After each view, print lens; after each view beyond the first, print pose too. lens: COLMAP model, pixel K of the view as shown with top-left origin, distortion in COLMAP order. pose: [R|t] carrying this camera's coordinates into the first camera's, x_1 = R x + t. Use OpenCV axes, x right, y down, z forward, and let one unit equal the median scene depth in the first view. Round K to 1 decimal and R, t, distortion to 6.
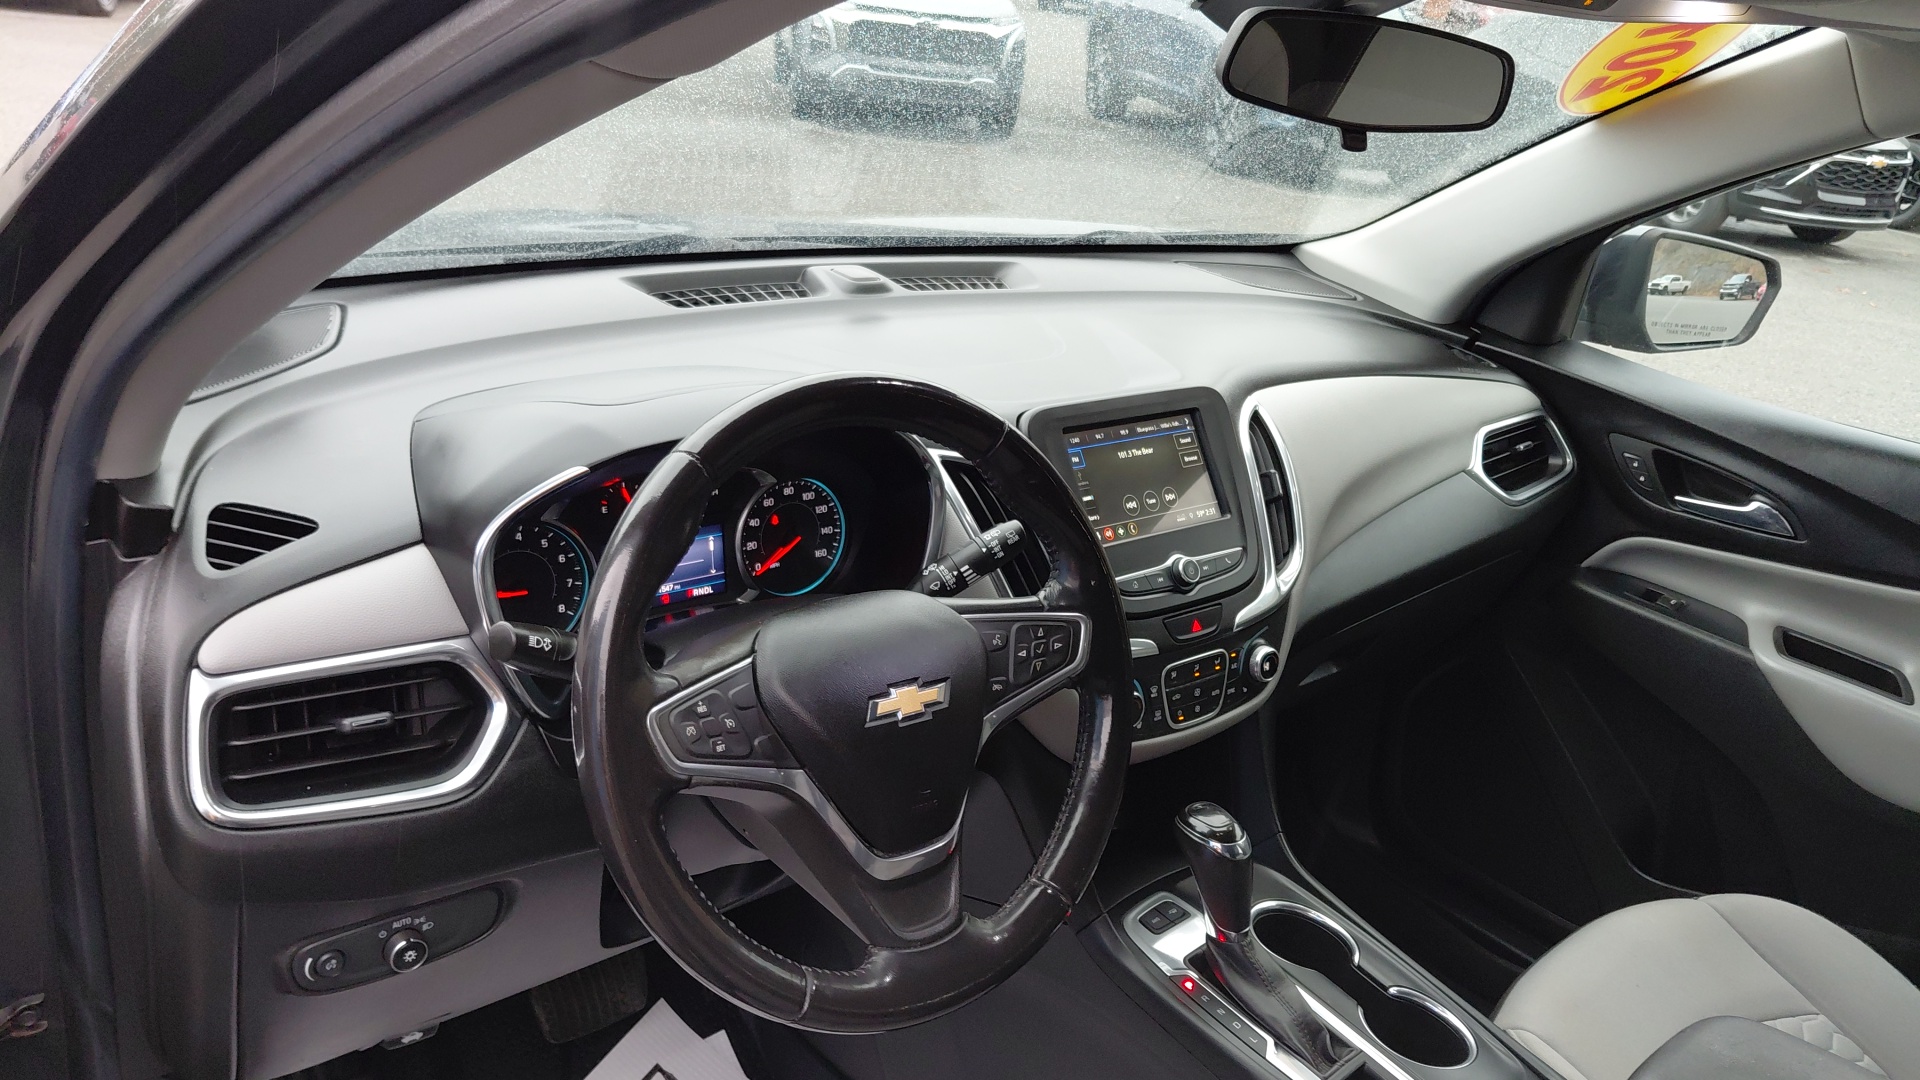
lens RADIAL K [[1411.1, 0, 965.0], [0, 1411.1, 536.1], [0, 0, 1]] dist [0.003717, -0.029221]
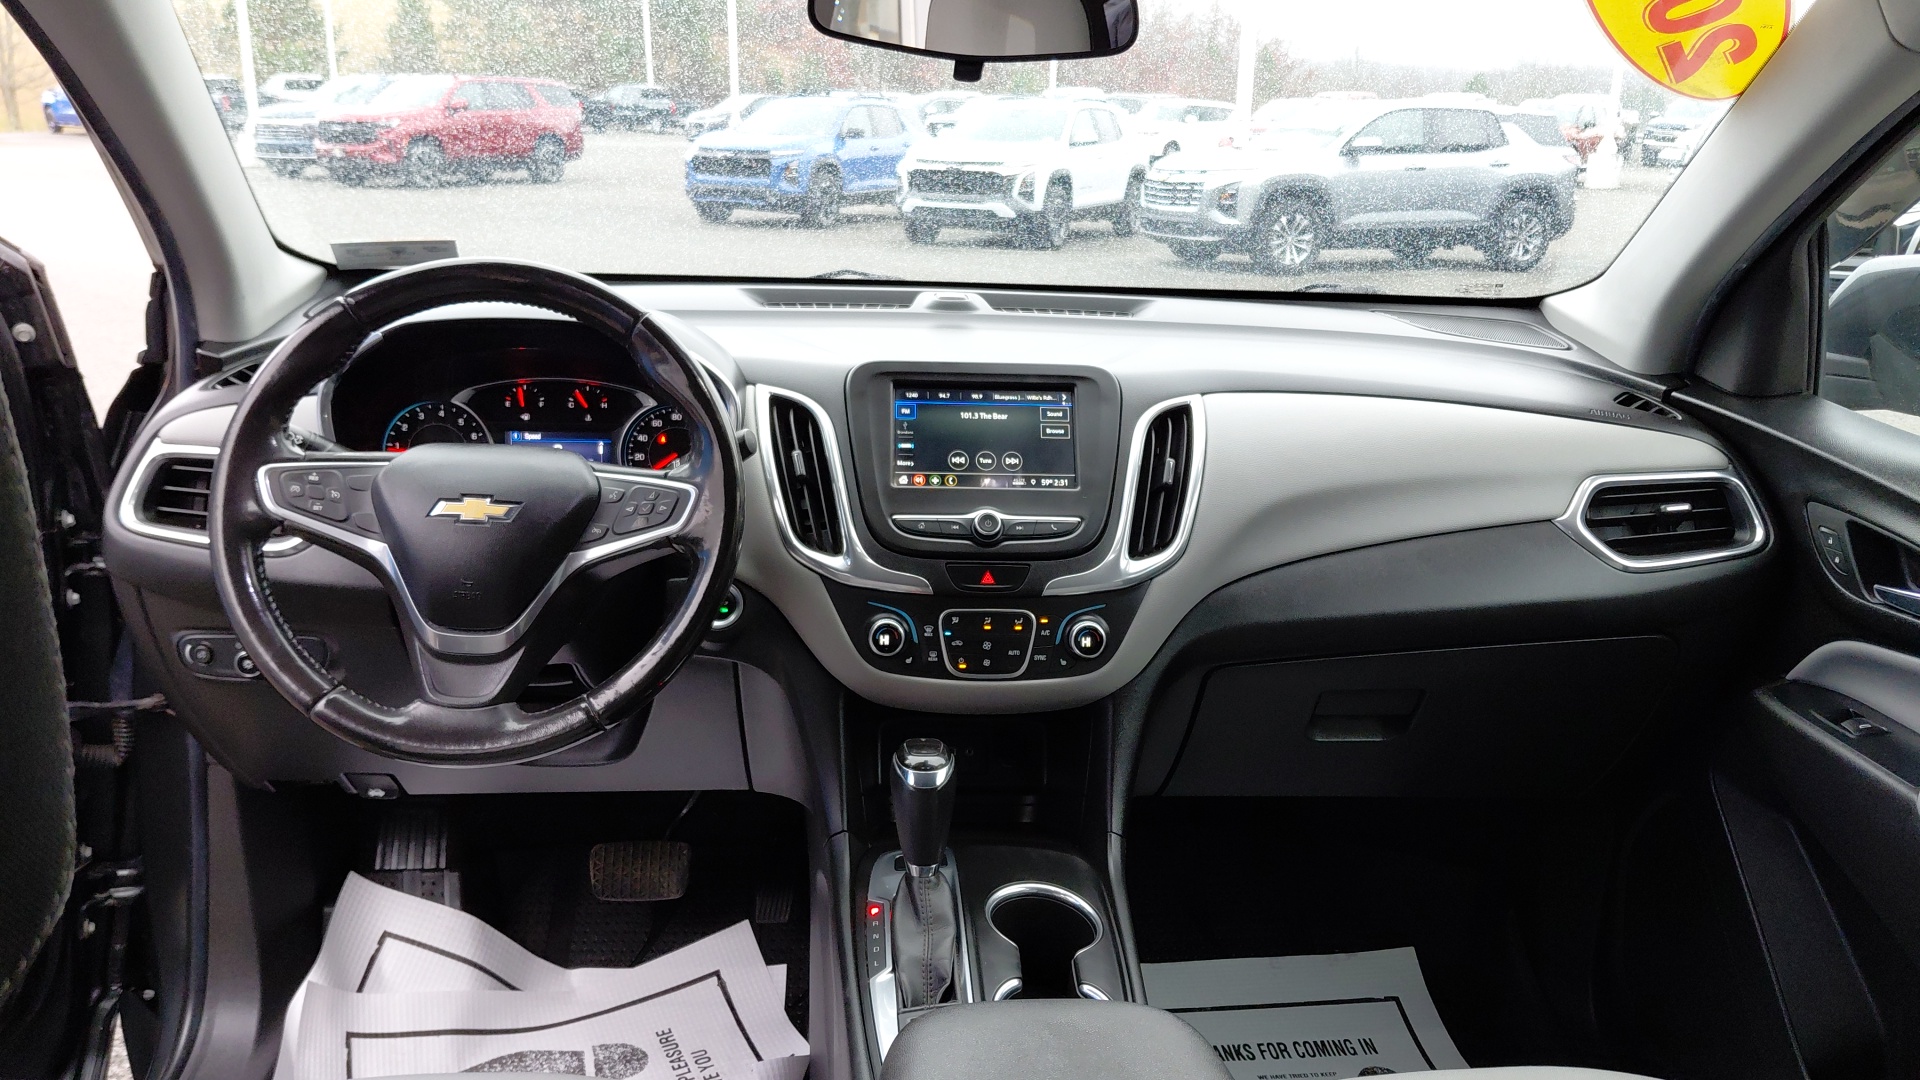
lens RADIAL K [[1411.1, 0, 968.5], [0, 1411.1, 535.7], [0, 0, 1]] dist [0.003717, -0.029221]
pose [[0.814543, 0.083850, -0.574011, 0.718233], [-0.164482, 0.982273, -0.089919, 0.124482], [0.556296, 0.167658, 0.813895, 0.152601]]
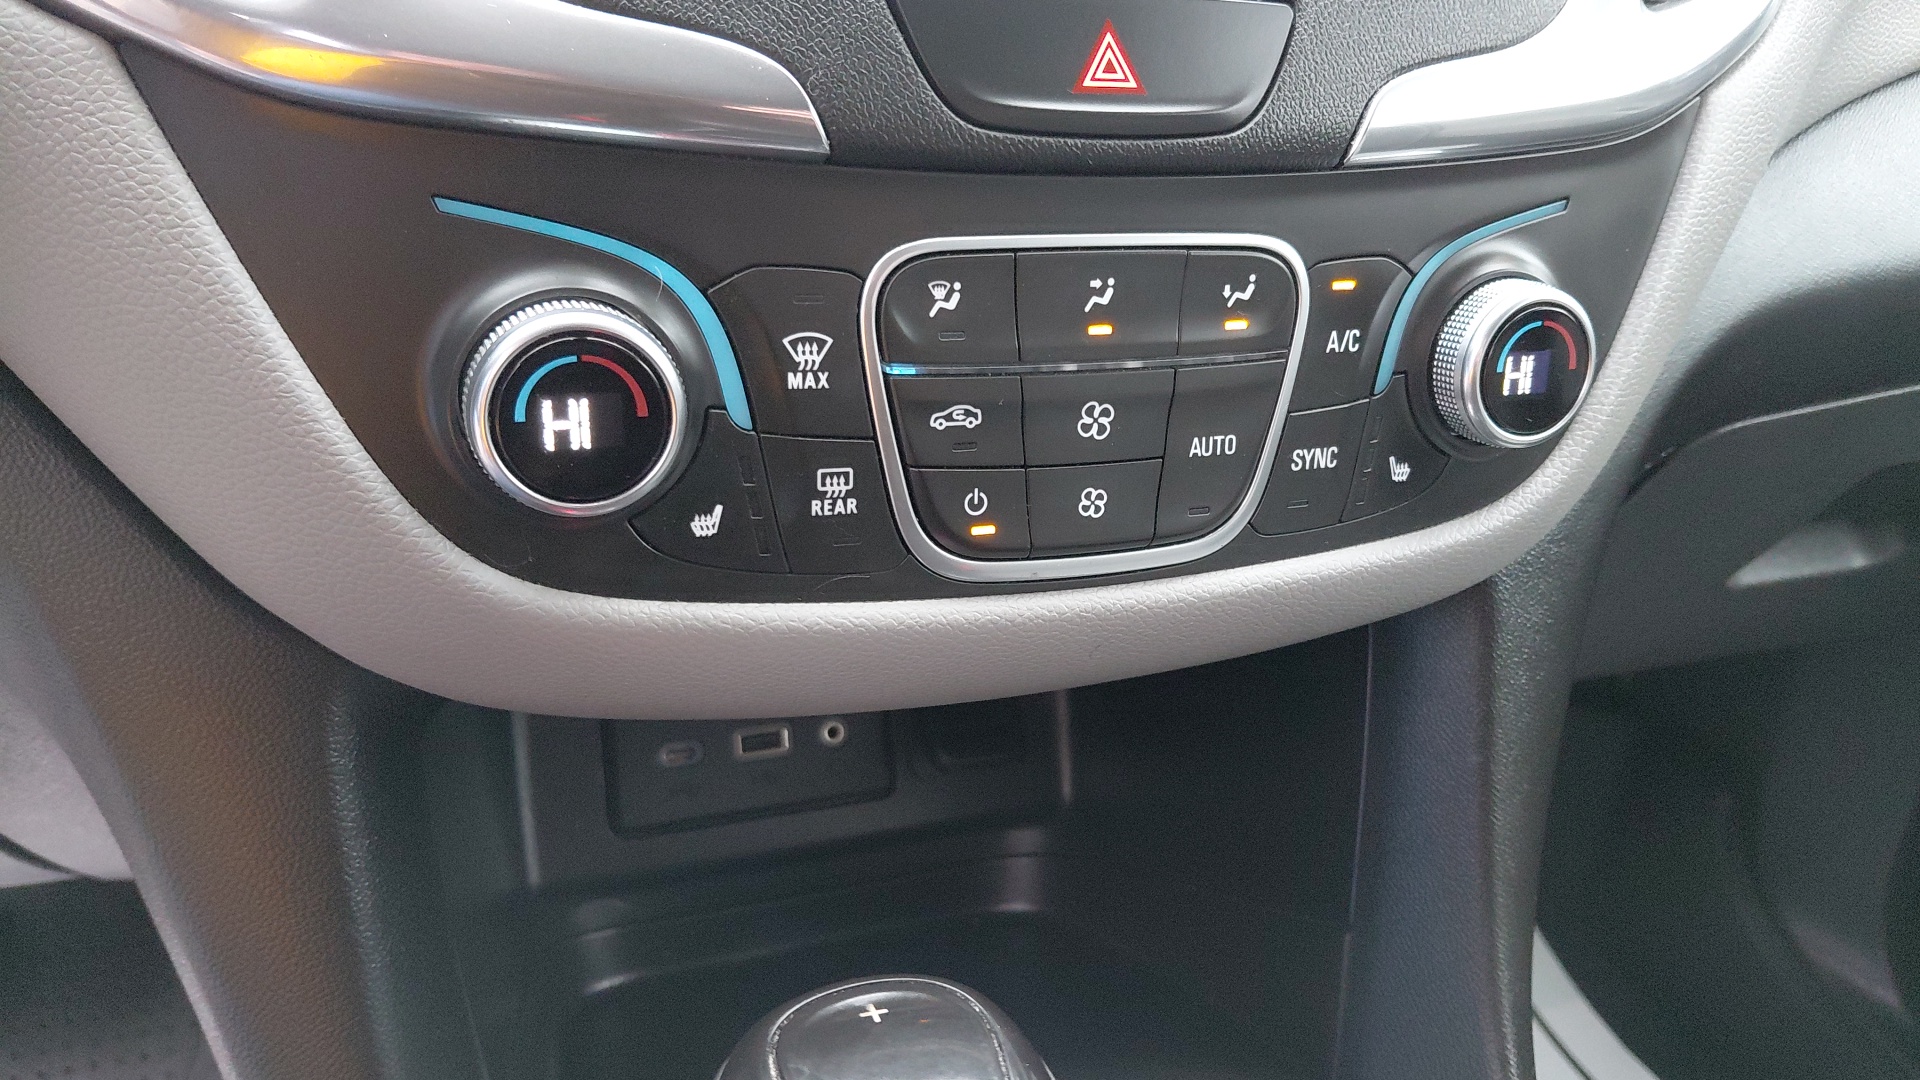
lens RADIAL K [[1411.1, 0, 973.5], [0, 1411.1, 537.3], [0, 0, 1]] dist [0.003717, -0.029221]
pose [[0.943839, 0.139726, -0.299406, 0.208127], [-0.115548, 0.988546, 0.097080, 0.107972], [0.309541, -0.057032, 0.949174, 0.788898]]
